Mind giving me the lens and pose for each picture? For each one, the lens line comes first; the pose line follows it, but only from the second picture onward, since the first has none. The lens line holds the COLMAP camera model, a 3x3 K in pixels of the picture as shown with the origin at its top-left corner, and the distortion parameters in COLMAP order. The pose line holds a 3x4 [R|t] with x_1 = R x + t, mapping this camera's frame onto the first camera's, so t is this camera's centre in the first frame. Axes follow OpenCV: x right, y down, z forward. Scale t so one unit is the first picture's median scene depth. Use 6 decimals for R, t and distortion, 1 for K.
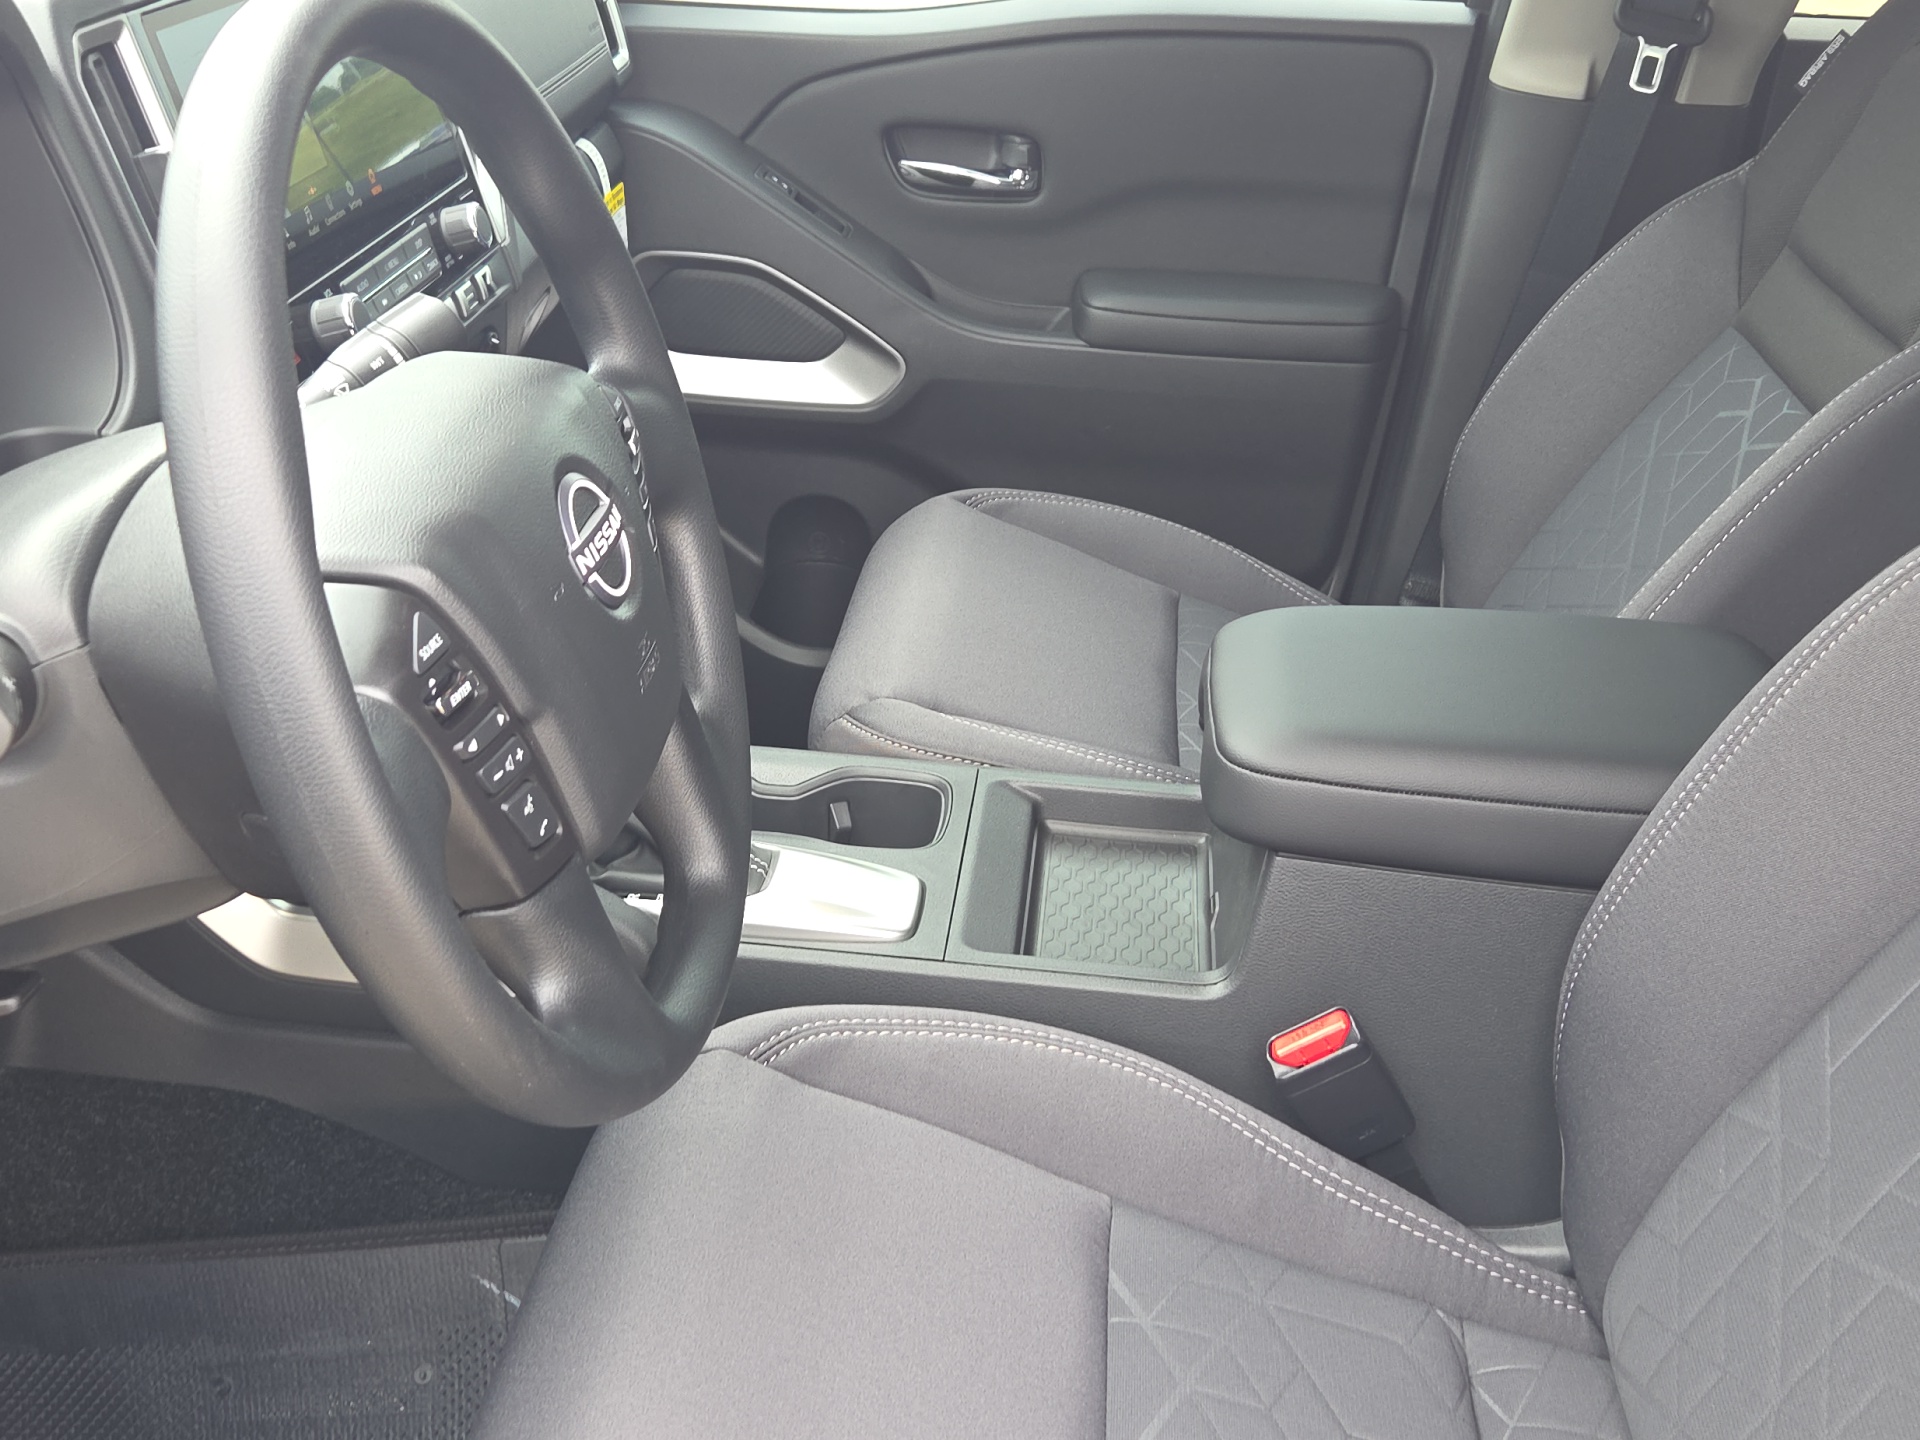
lens RADIAL K [[2122.0, 0, 959.1], [0, 2122.0, 701.0], [0, 0, 1]] dist [0.073898, -0.017762]
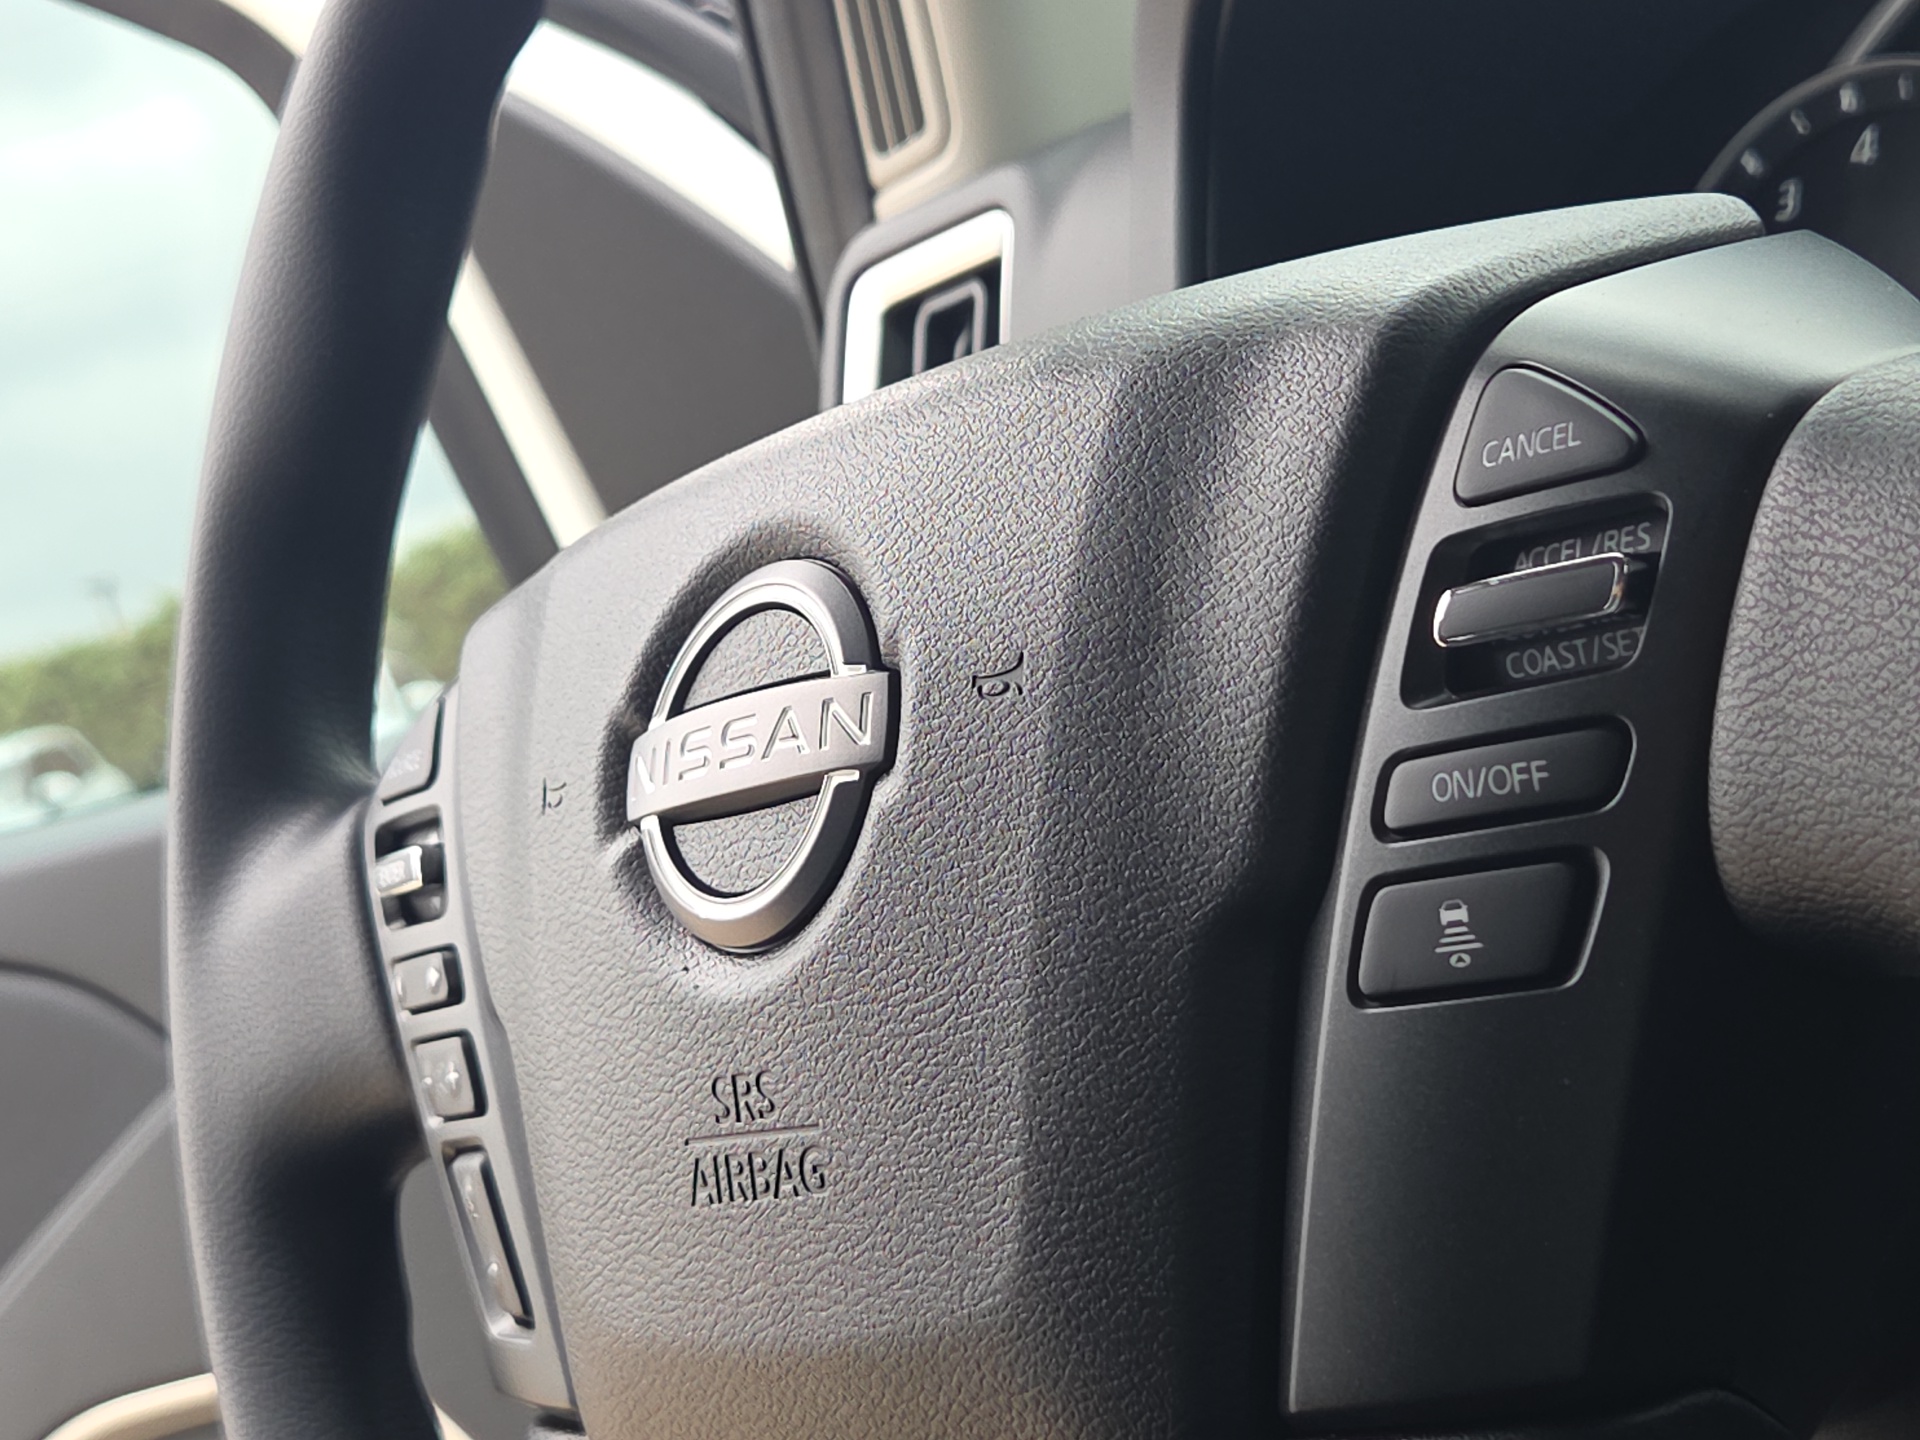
lens RADIAL K [[3571.8, 0, 960.0], [0, 3571.8, 720.0], [0, 0, 1]] dist [0.212751, -1.127007]
pose [[-0.693004, 0.174903, -0.699396, 0.130916], [-0.079506, 0.945666, 0.315269, -0.161409], [0.716536, 0.274088, -0.641445, 0.836349]]
